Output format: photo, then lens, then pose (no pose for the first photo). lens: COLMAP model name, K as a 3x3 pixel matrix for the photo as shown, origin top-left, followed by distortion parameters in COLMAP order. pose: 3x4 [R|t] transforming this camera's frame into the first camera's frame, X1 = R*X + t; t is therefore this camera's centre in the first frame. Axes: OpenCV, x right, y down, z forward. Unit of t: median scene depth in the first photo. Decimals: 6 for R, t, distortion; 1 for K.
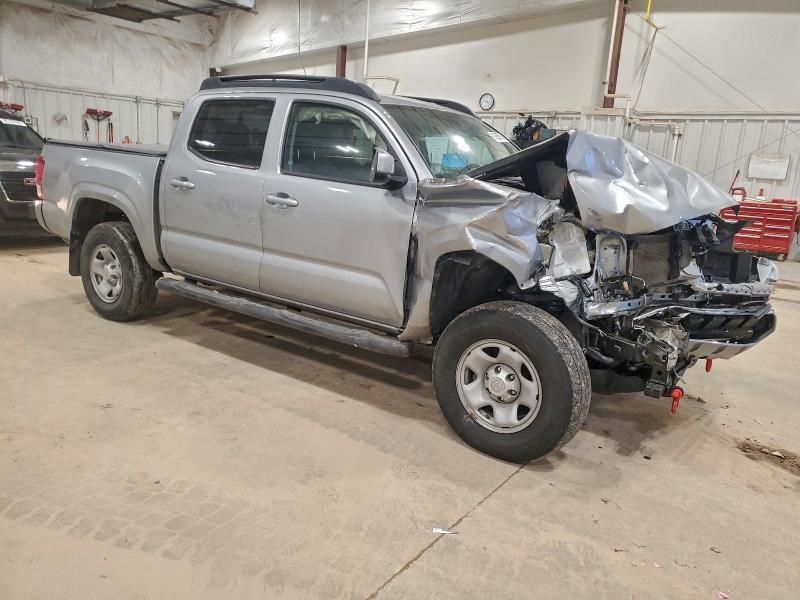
lens RADIAL K [[619.3, 0, 399.7], [0, 619.3, 287.0], [0, 0, 1]] dist [0.013963, 0.003277]
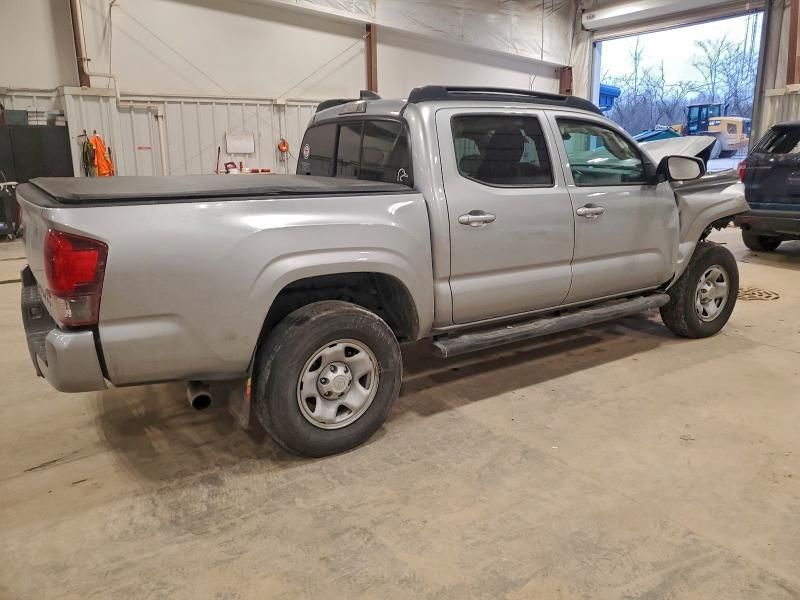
lens RADIAL K [[611.4, 0, 412.0], [0, 611.4, 276.8], [0, 0, 1]] dist [0.012647, 0.011777]
pose [[0.351134, -0.256799, 0.900422, -1.157021], [0.221502, 0.957141, 0.186597, -0.267103], [-0.909748, 0.133925, 0.392966, 0.788535]]
